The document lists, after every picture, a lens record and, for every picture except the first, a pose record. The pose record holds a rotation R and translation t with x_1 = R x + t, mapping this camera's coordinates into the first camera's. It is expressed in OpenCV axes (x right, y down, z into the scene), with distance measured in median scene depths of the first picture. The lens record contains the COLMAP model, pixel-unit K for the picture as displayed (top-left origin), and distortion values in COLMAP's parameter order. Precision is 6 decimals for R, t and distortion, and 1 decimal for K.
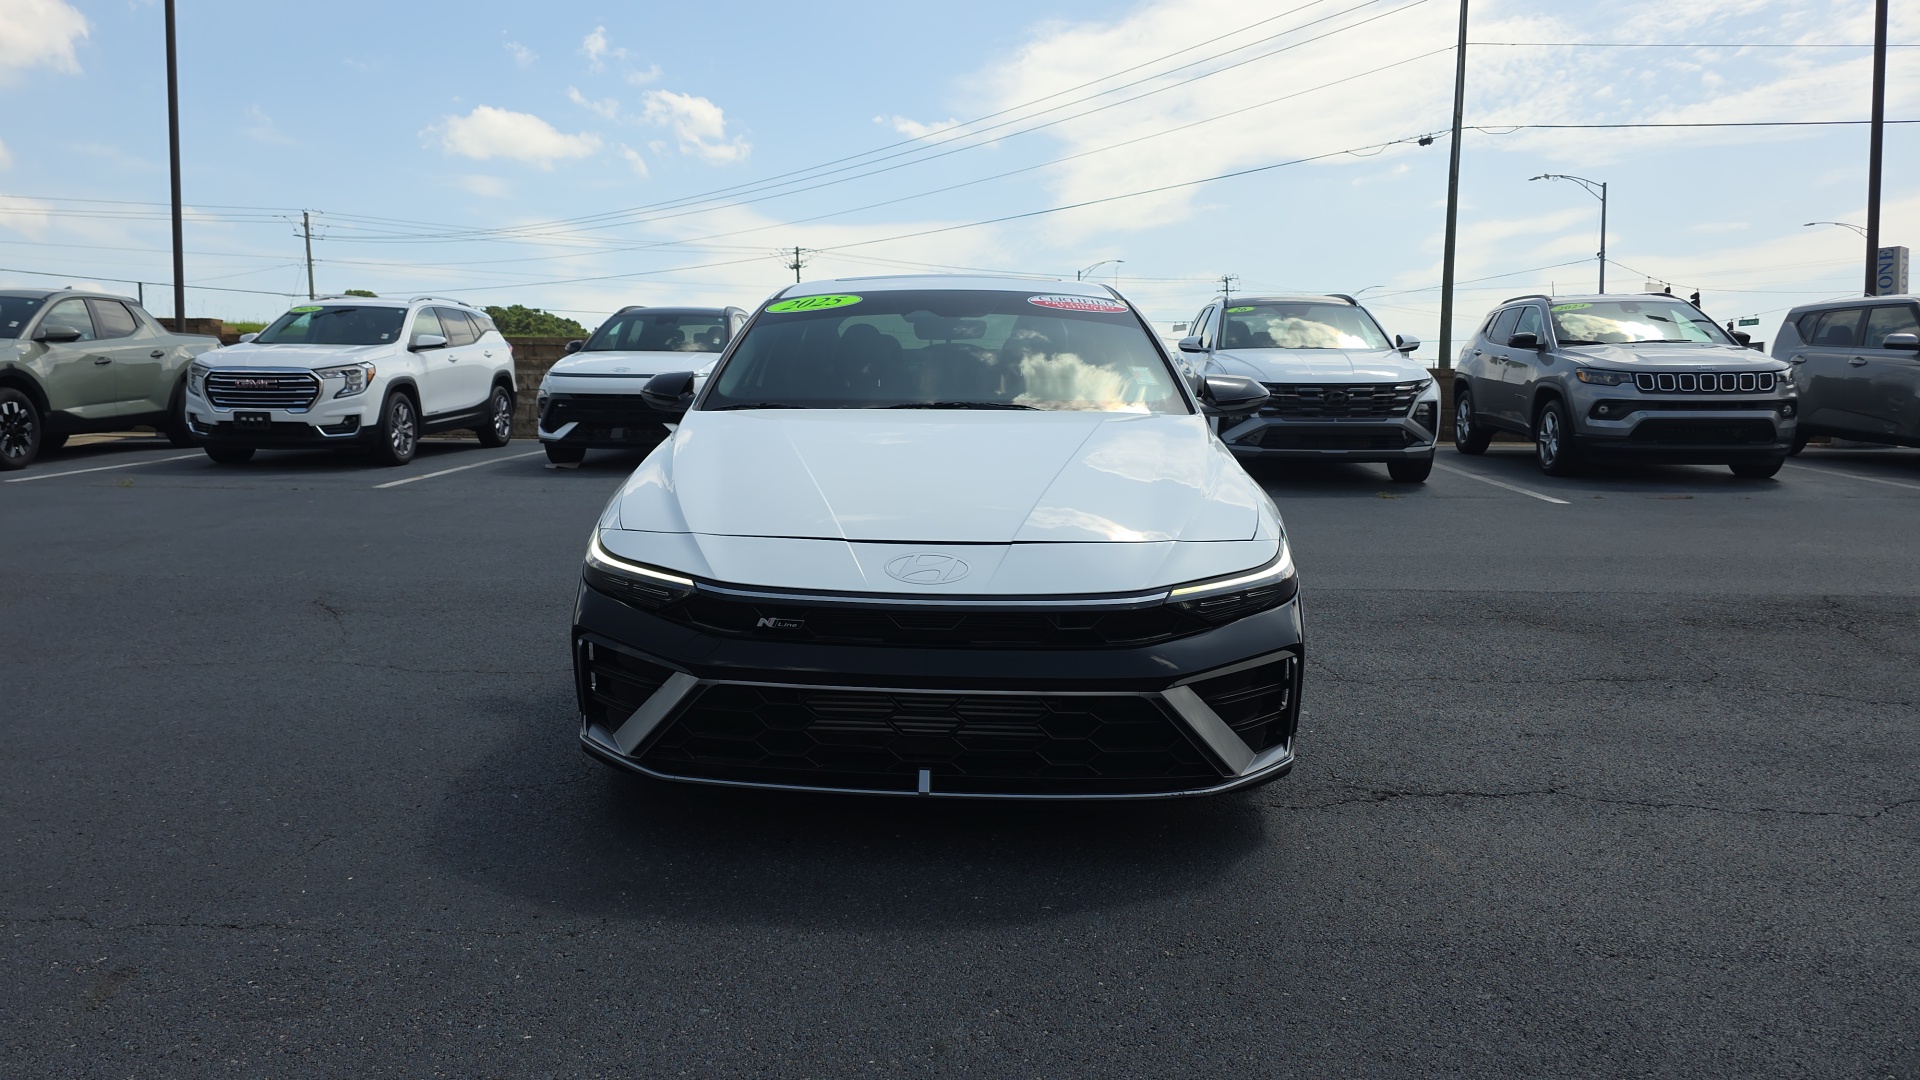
lens RADIAL K [[1300.8, 0, 932.3], [0, 1300.8, 568.0], [0, 0, 1]] dist [0.061400, -0.060150]
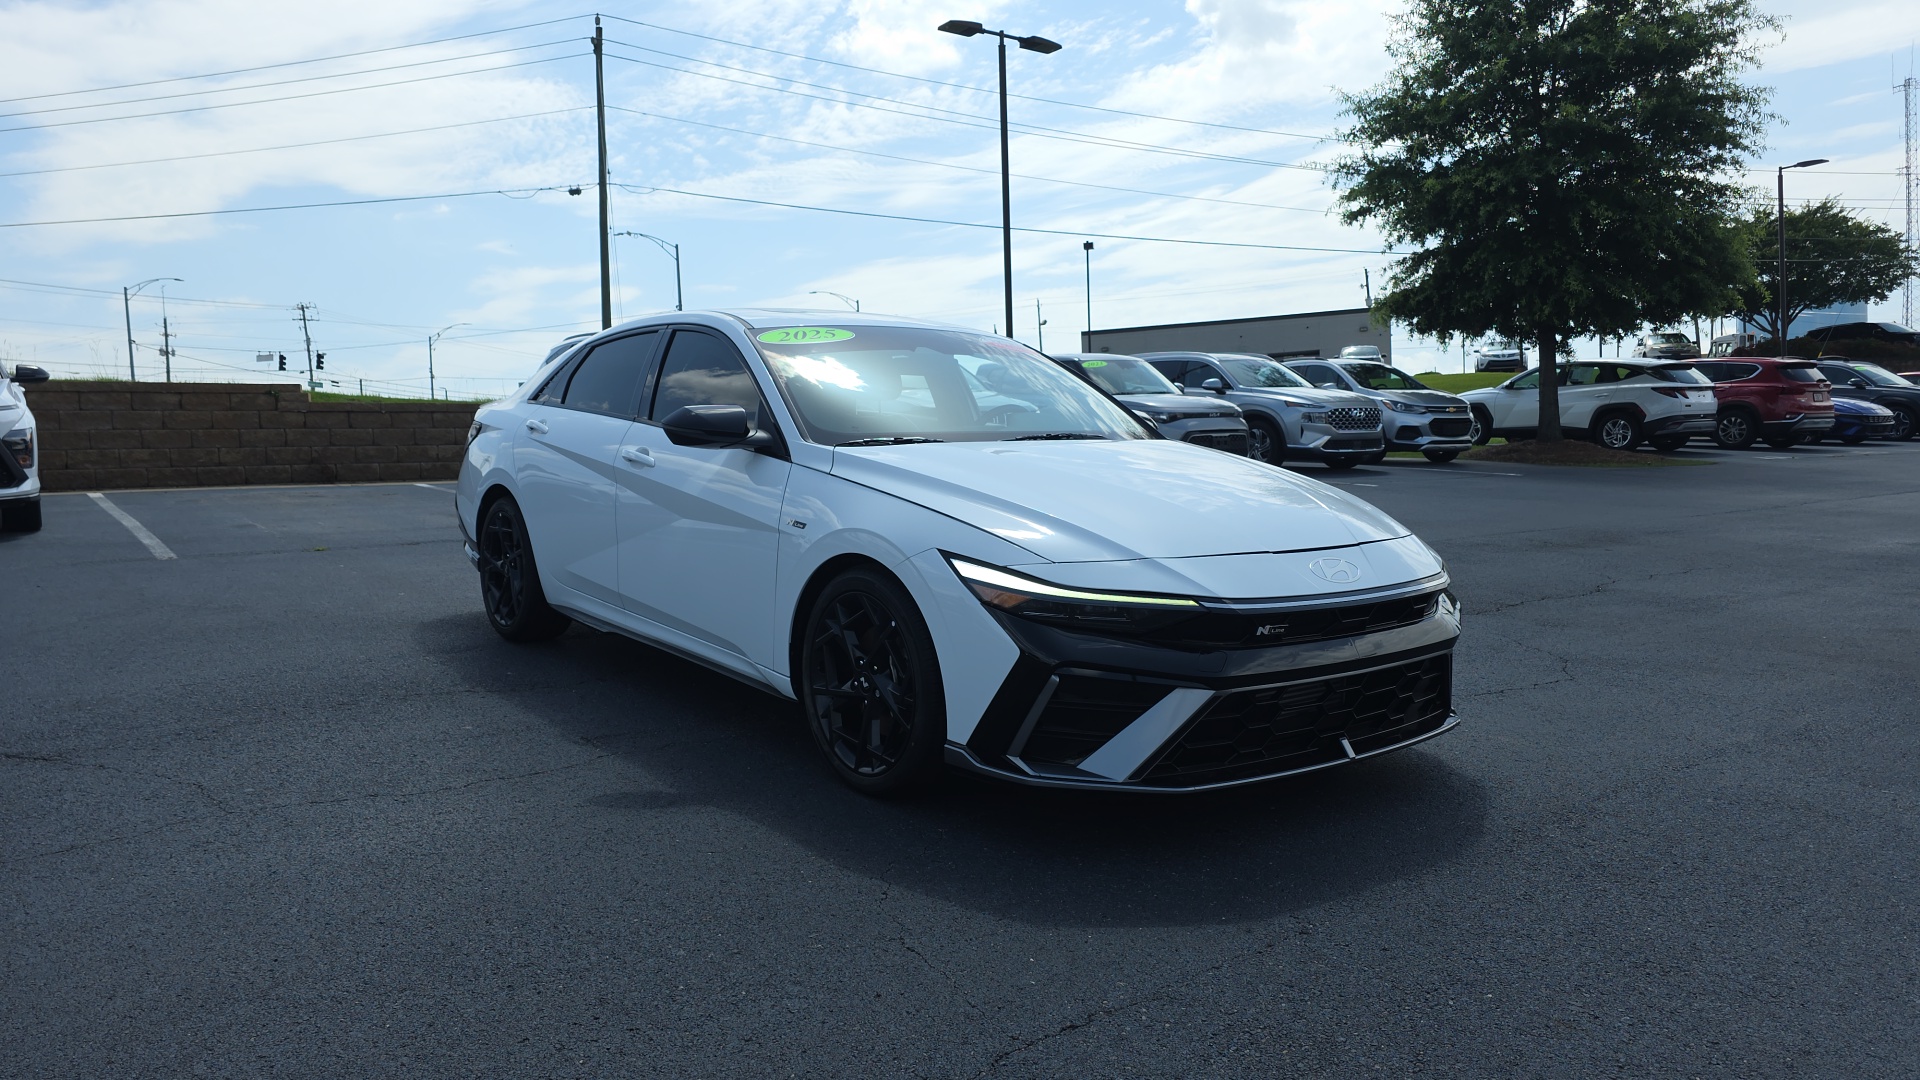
lens RADIAL K [[1300.8, 0, 963.4], [0, 1300.8, 534.0], [0, 0, 1]] dist [0.061400, -0.060150]
pose [[0.754298, -0.054067, 0.654302, -0.971568], [0.089142, 0.995808, -0.020479, -0.037377], [-0.650452, 0.073773, 0.755956, 0.298867]]
